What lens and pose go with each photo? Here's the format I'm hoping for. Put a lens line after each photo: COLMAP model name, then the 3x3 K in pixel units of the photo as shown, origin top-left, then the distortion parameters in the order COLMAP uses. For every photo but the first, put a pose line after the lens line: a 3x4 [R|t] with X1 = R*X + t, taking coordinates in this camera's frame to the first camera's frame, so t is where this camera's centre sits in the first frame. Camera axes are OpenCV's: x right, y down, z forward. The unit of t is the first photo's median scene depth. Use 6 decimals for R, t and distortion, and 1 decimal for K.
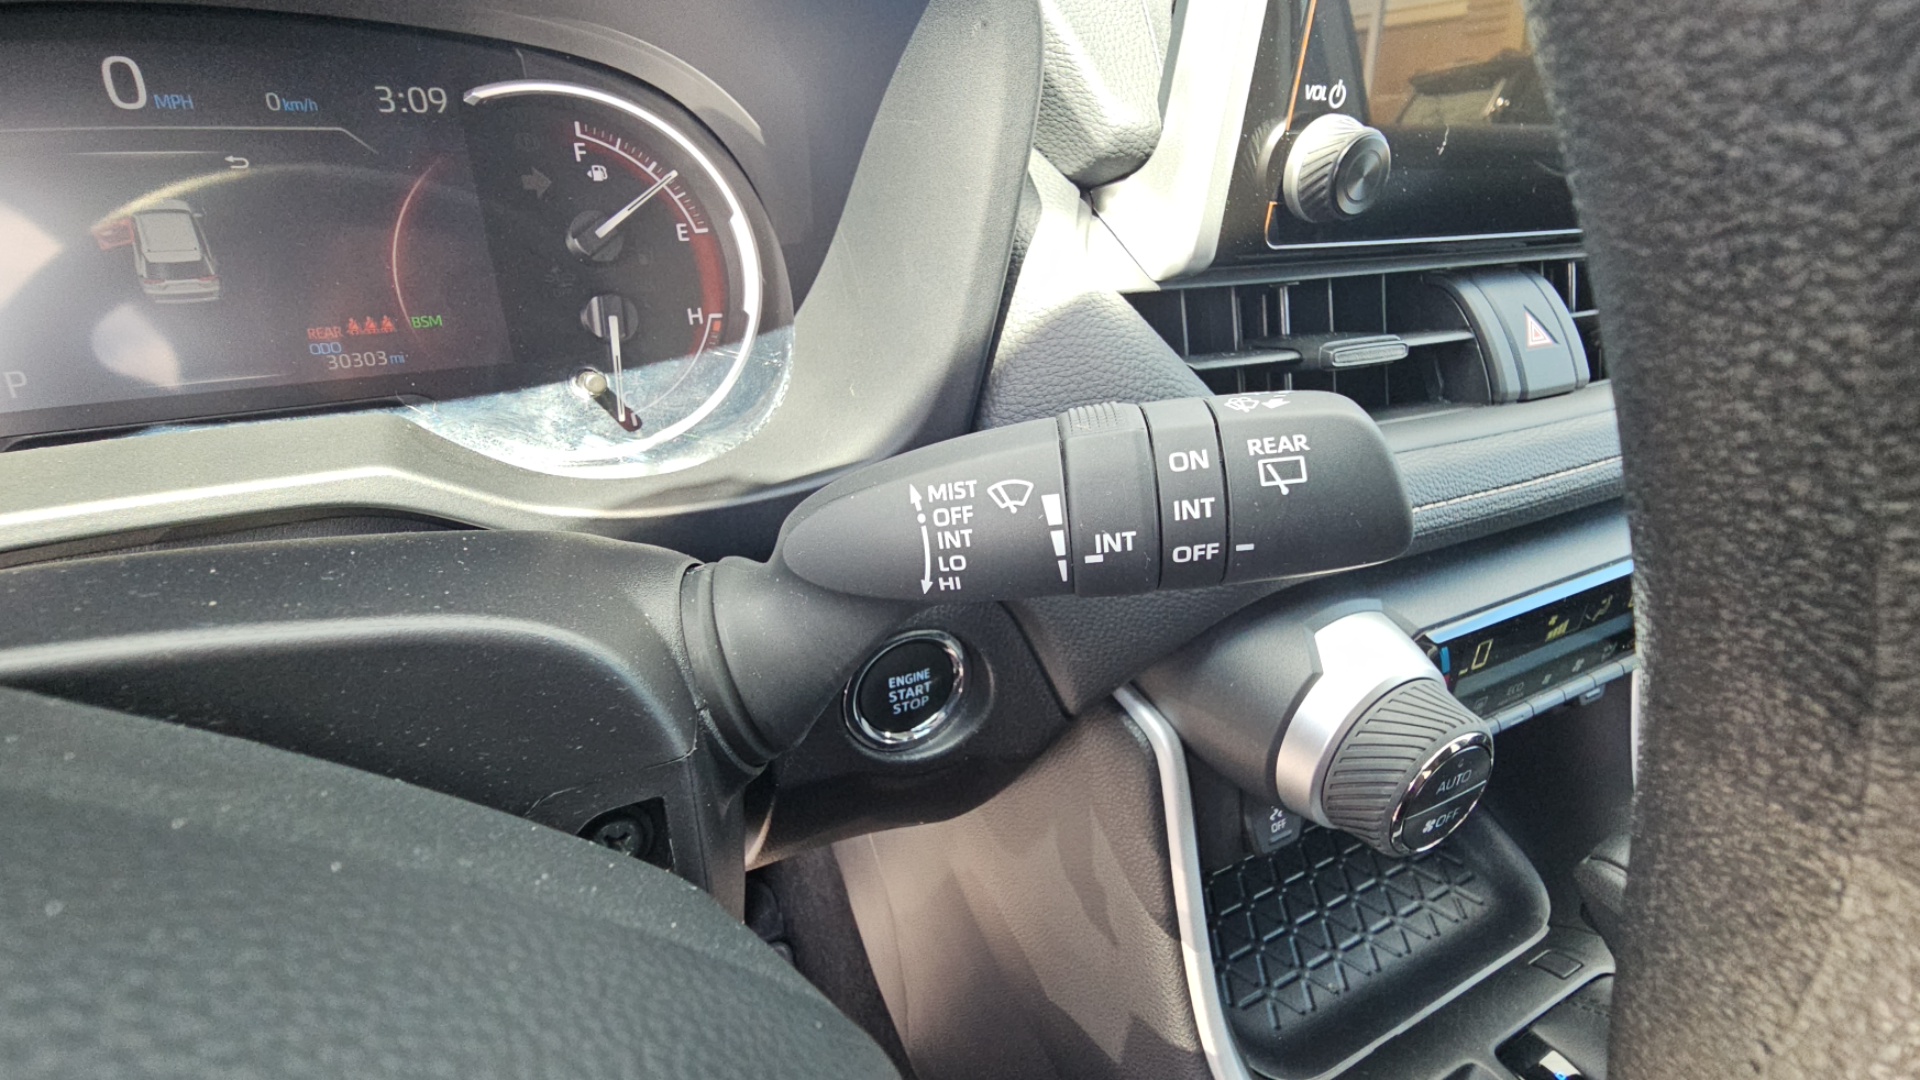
lens RADIAL K [[860.1, 0, 972.6], [0, 860.1, 540.5], [0, 0, 1]] dist [0.008420, -0.006684]
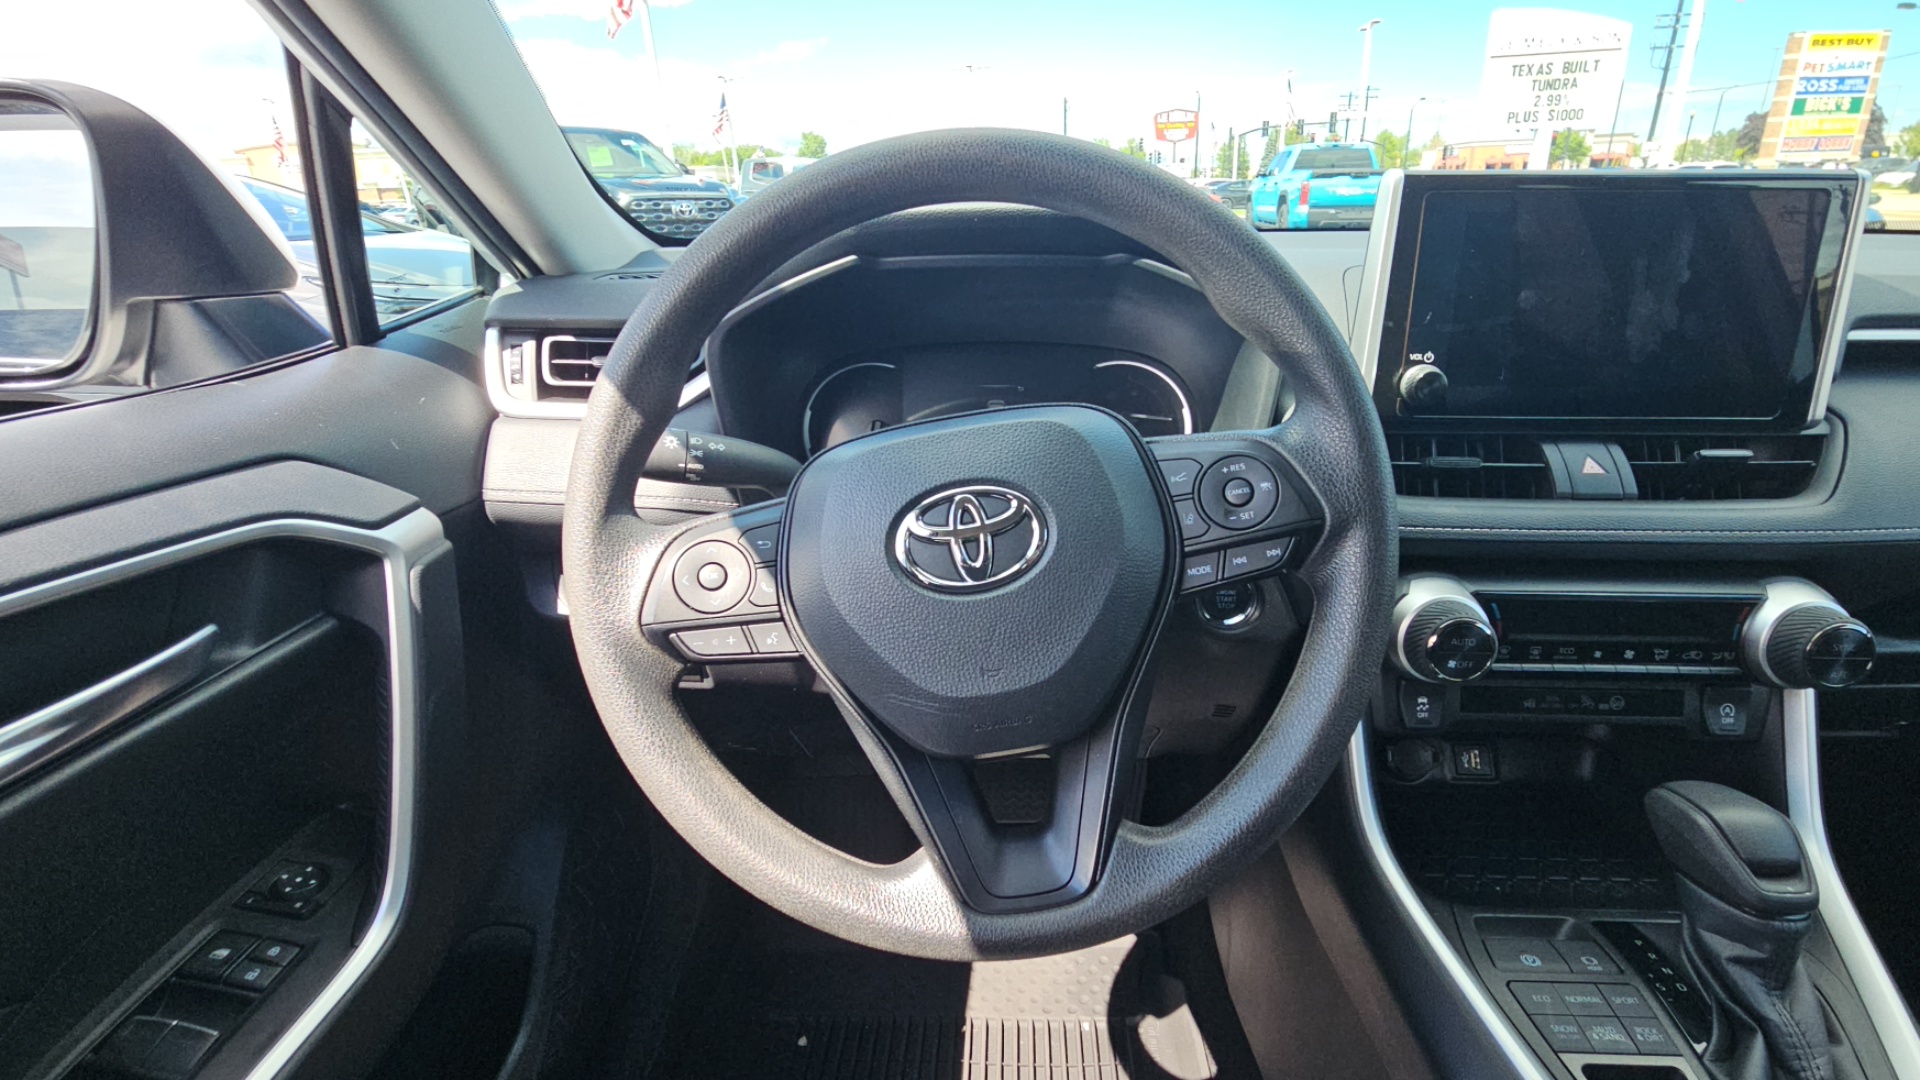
lens RADIAL K [[860.1, 0, 973.6], [0, 860.1, 542.2], [0, 0, 1]] dist [0.008420, -0.006684]
pose [[0.862925, 0.079477, -0.499042, 0.535531], [-0.208163, 0.955781, -0.207730, 0.723429], [0.460465, 0.283137, 0.841311, -1.430215]]
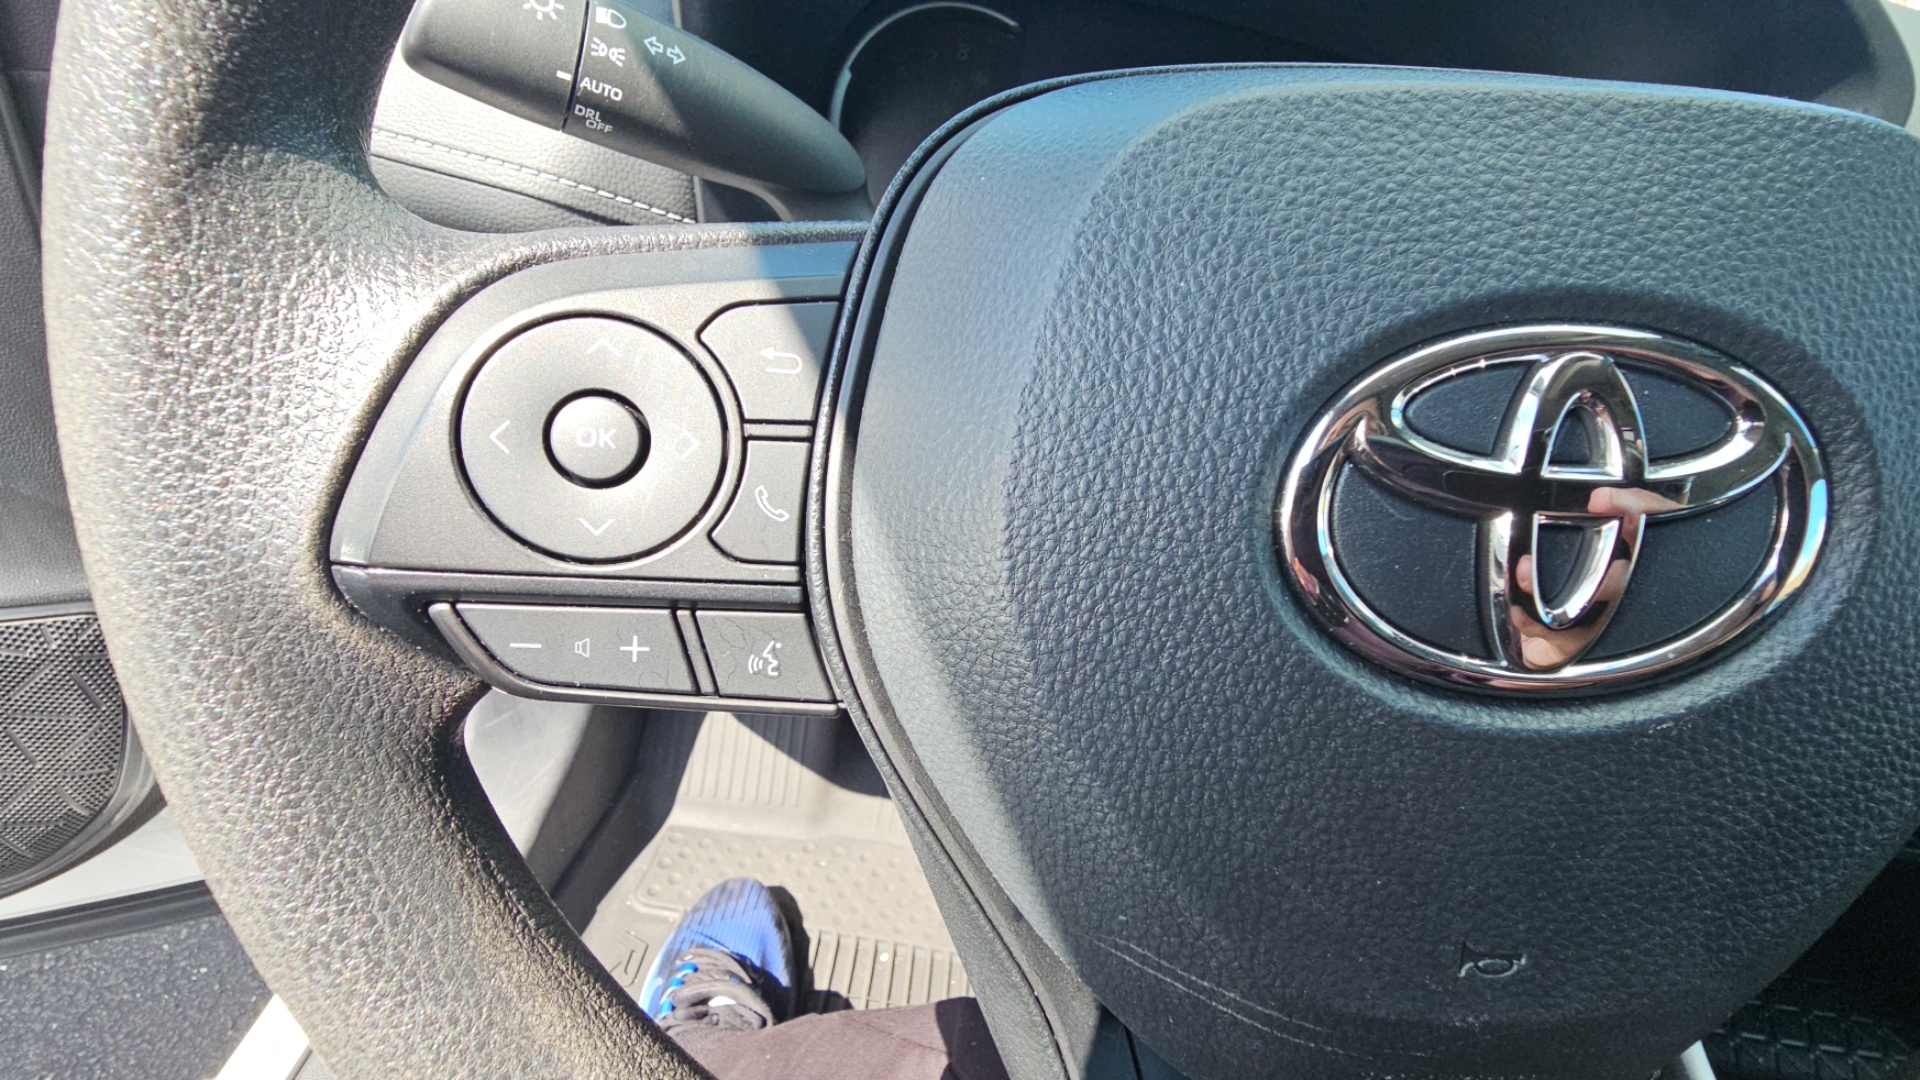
lens RADIAL K [[860.1, 0, 970.2], [0, 860.1, 542.7], [0, 0, 1]] dist [0.008420, -0.006684]
pose [[0.855506, 0.353859, -0.378012, -0.357942], [-0.384523, 0.923095, -0.006128, 0.515286], [0.346773, 0.150597, 0.925780, -0.596080]]
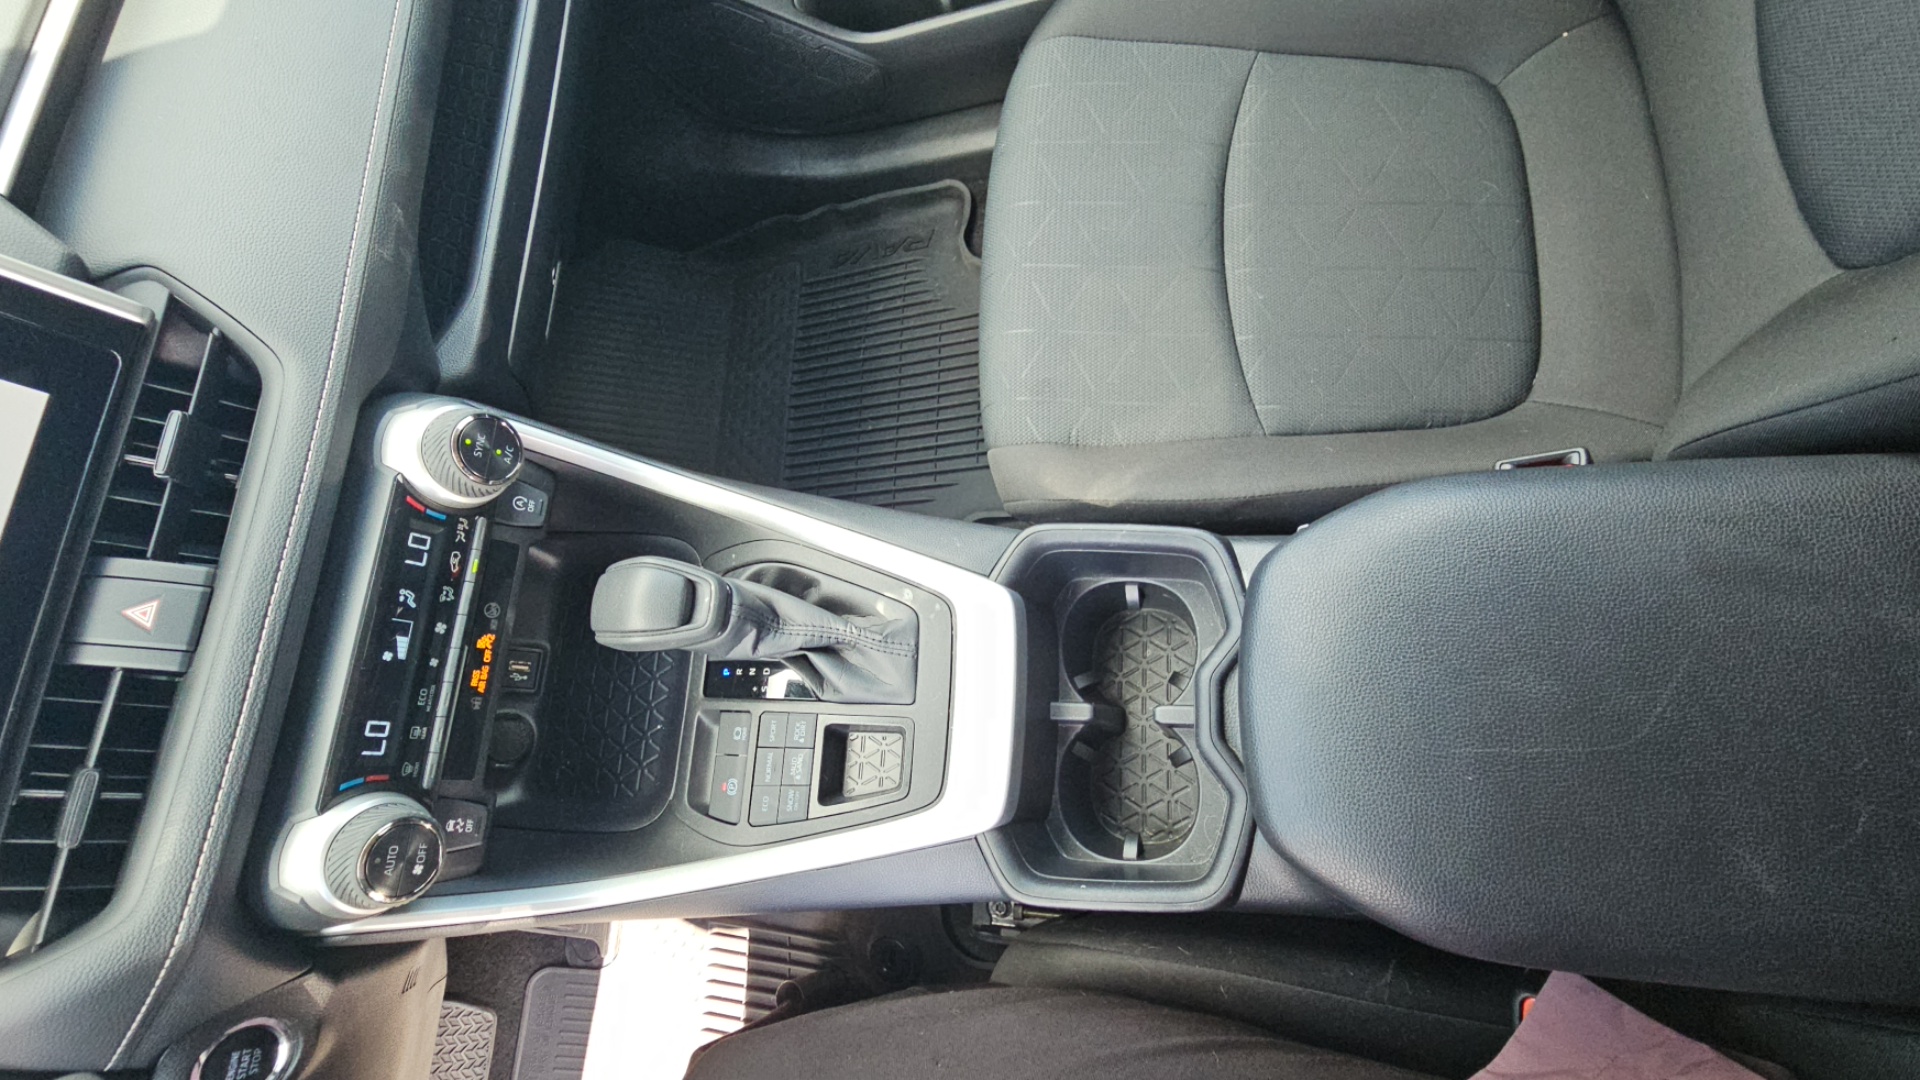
lens RADIAL K [[860.1, 0, 985.9], [0, 860.1, 543.7], [0, 0, 1]] dist [0.008420, -0.006684]
pose [[0.446579, -0.894155, -0.032472, 1.708174], [0.777790, 0.370010, 0.508070, 0.081082], [-0.442279, -0.252150, 0.860703, -0.917991]]
